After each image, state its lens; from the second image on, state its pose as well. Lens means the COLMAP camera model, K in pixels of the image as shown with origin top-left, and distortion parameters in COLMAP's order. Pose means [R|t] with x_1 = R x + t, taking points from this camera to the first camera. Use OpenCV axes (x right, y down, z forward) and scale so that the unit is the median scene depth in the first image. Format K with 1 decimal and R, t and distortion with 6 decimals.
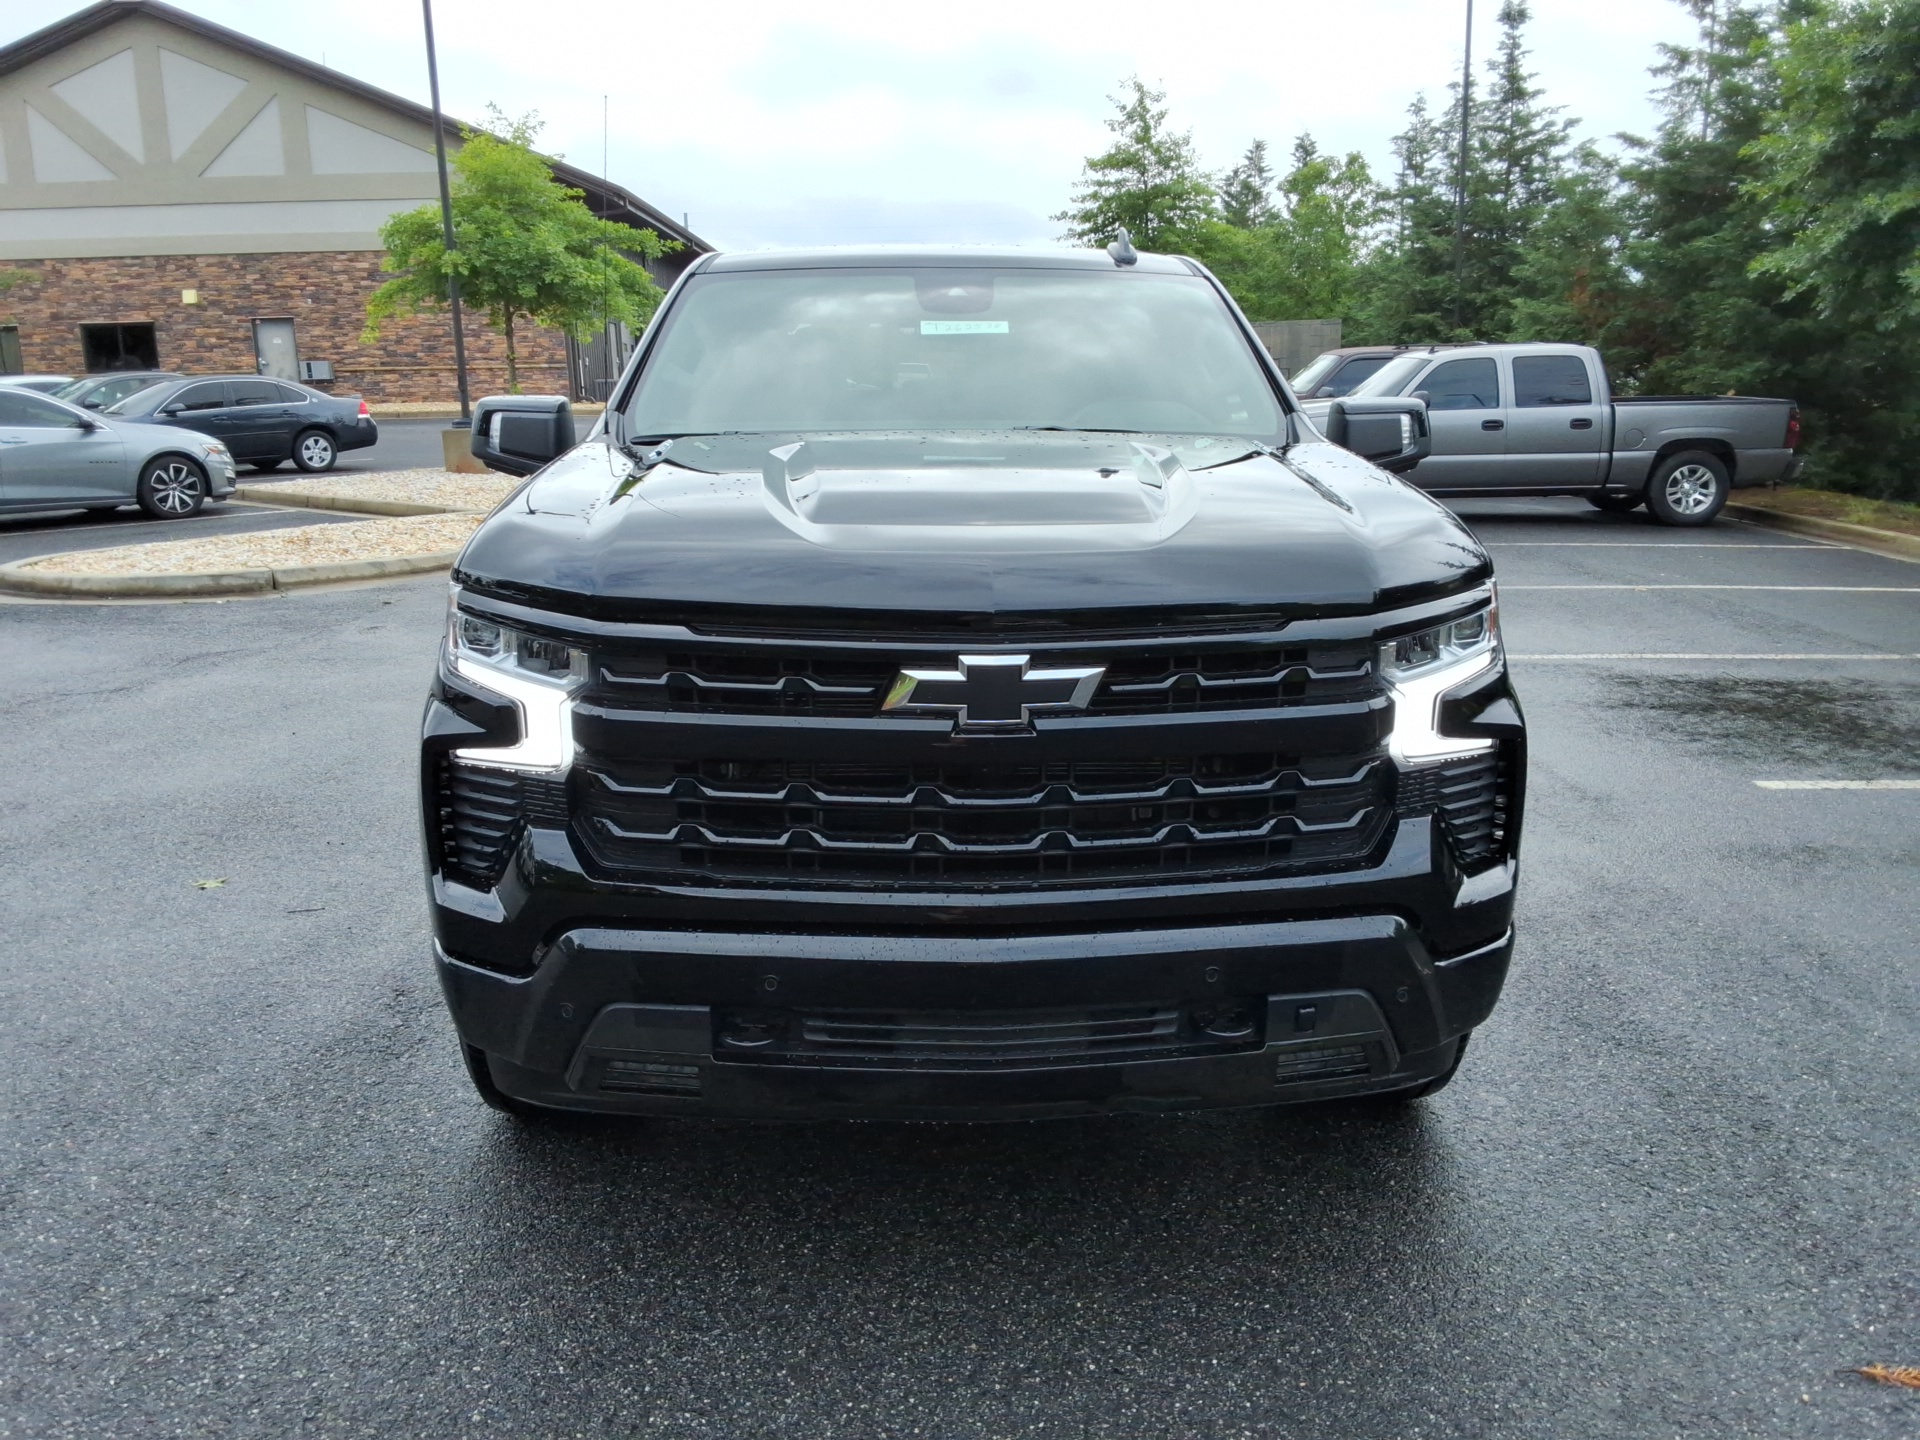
lens RADIAL K [[1552.6, 0, 976.9], [0, 1552.6, 714.1], [0, 0, 1]] dist [0.126049, -0.201156]
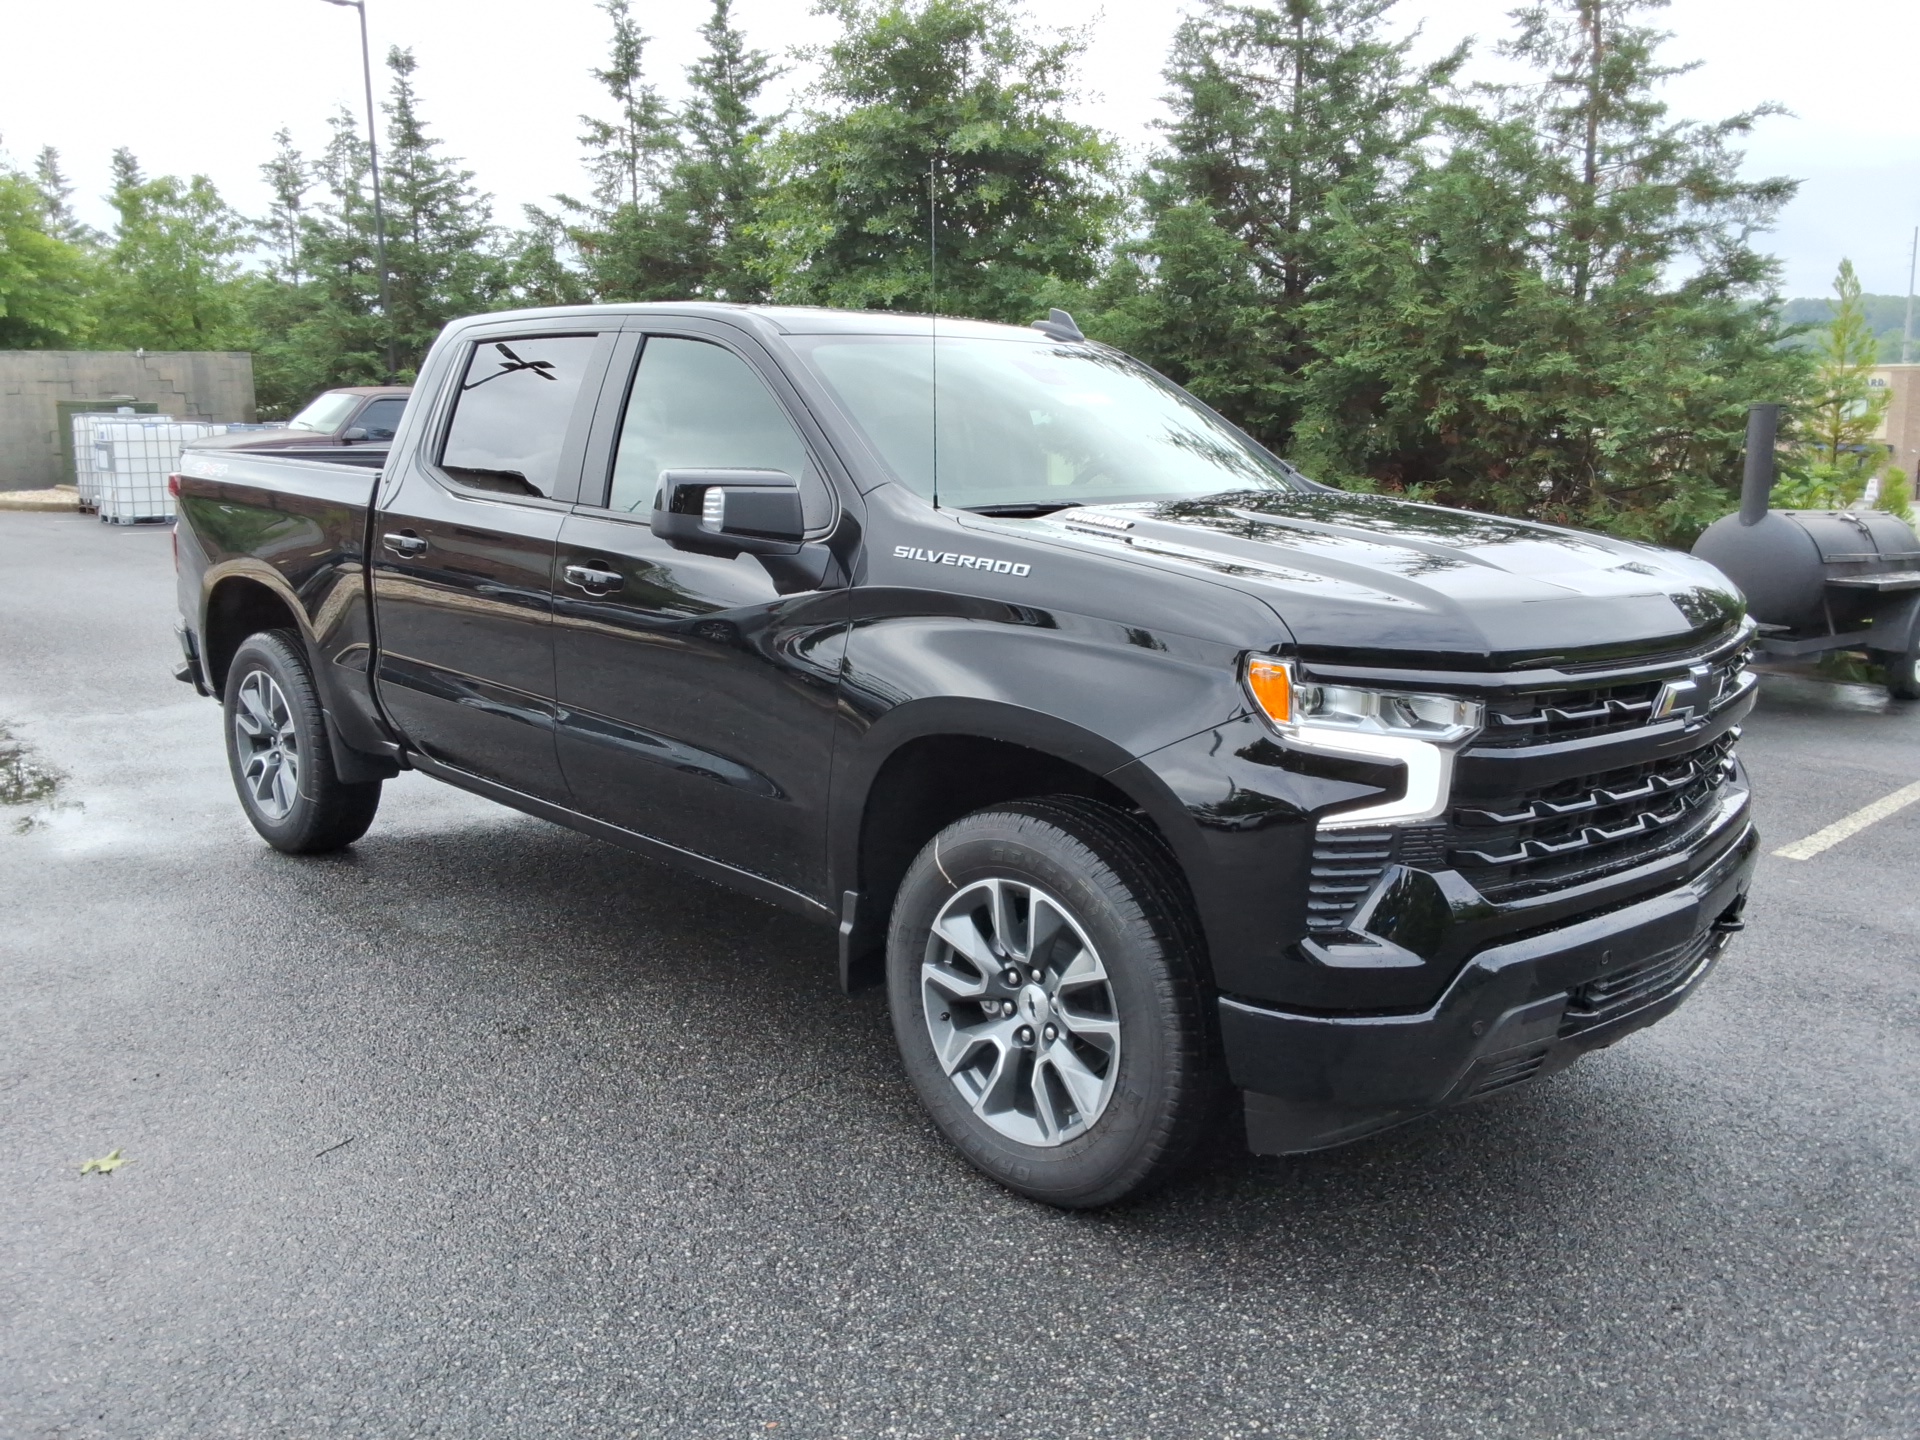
lens RADIAL K [[1582.8, 0, 963.5], [0, 1582.8, 722.2], [0, 0, 1]] dist [0.056998, -0.116623]
pose [[0.719791, -0.119970, 0.683745, -0.145517], [0.132995, 0.990540, 0.033794, -0.012729], [-0.681332, 0.066610, 0.728938, 0.047394]]
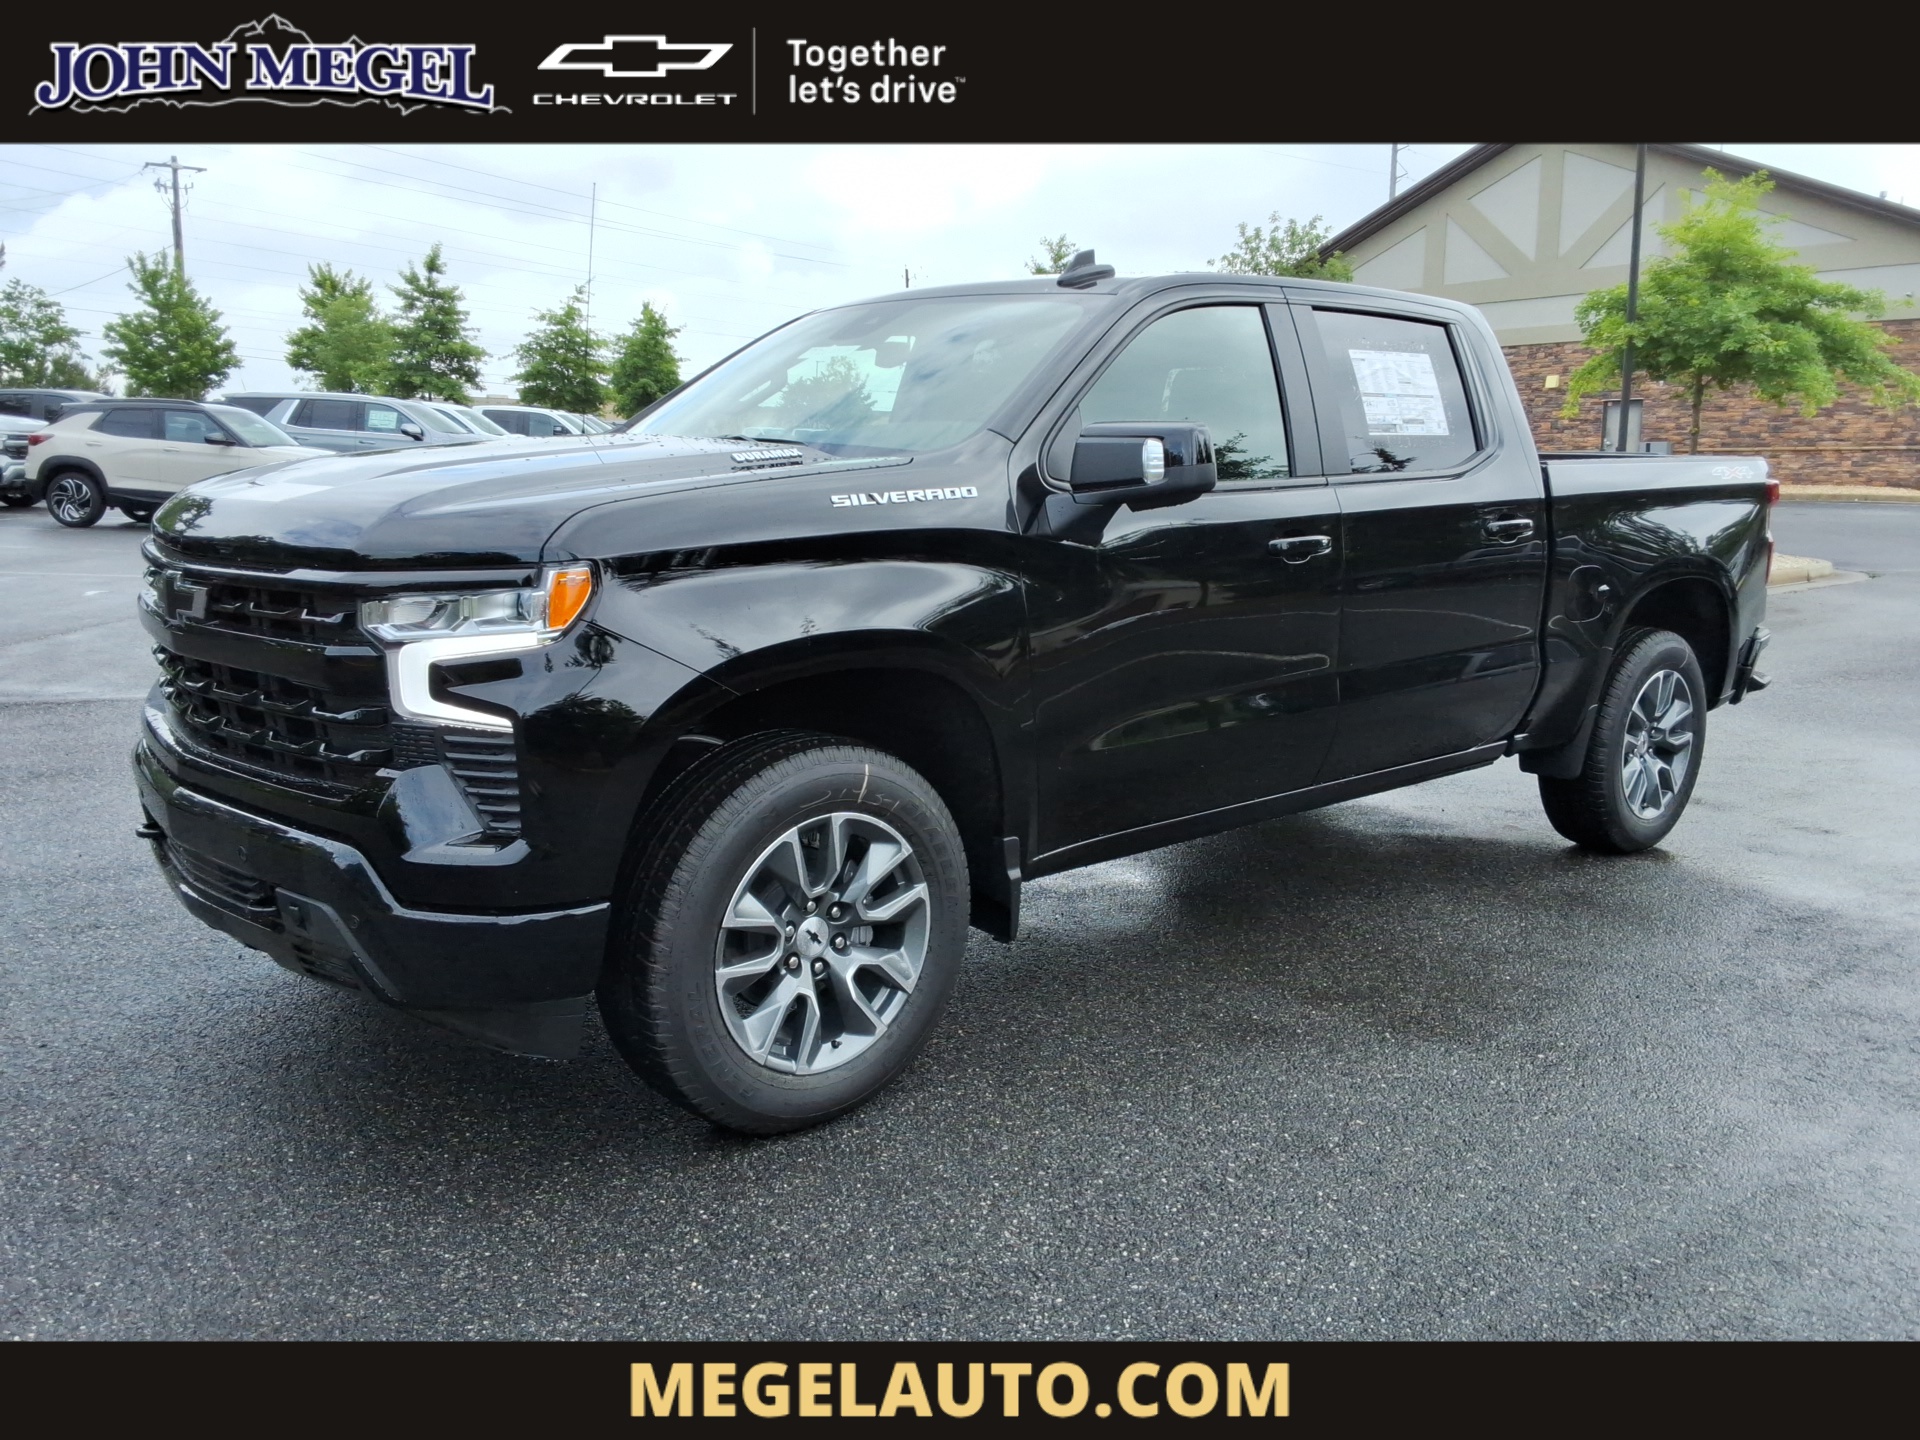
lens RADIAL K [[1552.6, 0, 976.9], [0, 1552.6, 714.1], [0, 0, 1]] dist [0.126049, -0.201156]
pose [[0.618996, 0.145302, -0.771836, 0.160895], [-0.187097, 0.981726, 0.034768, -0.009789], [0.762783, 0.122887, 0.634870, 0.072599]]
